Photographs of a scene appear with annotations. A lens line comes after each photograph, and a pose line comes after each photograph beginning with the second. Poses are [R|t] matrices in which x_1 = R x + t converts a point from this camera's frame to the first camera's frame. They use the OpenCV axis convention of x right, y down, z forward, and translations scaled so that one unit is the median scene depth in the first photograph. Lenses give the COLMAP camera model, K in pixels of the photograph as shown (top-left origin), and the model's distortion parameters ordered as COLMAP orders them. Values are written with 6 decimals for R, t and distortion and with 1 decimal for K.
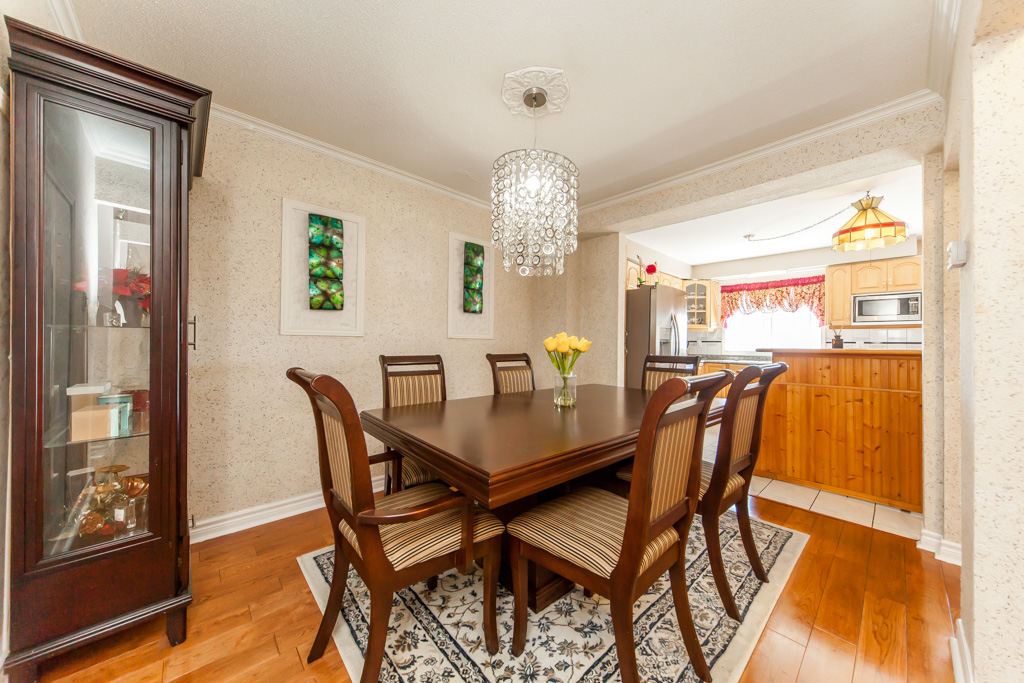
lens RADIAL K [[354.2, 0, 511.7], [0, 354.2, 344.7], [0, 0, 1]] dist [-0.000352, 0.000776]
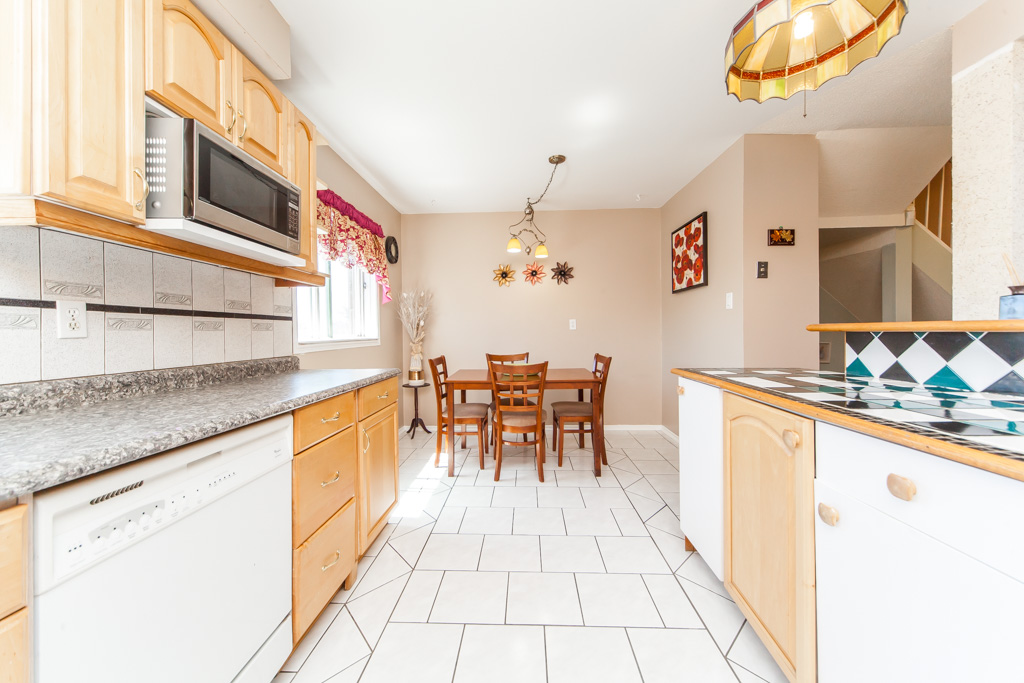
lens RADIAL K [[354.2, 0, 507.4], [0, 354.2, 333.1], [0, 0, 1]] dist [-0.000352, 0.000776]
pose [[-0.700086, -0.006827, 0.714026, 0.567636], [0.000897, 0.999945, 0.010440, 0.008659], [-0.714058, 0.007950, -0.700042, 0.884518]]
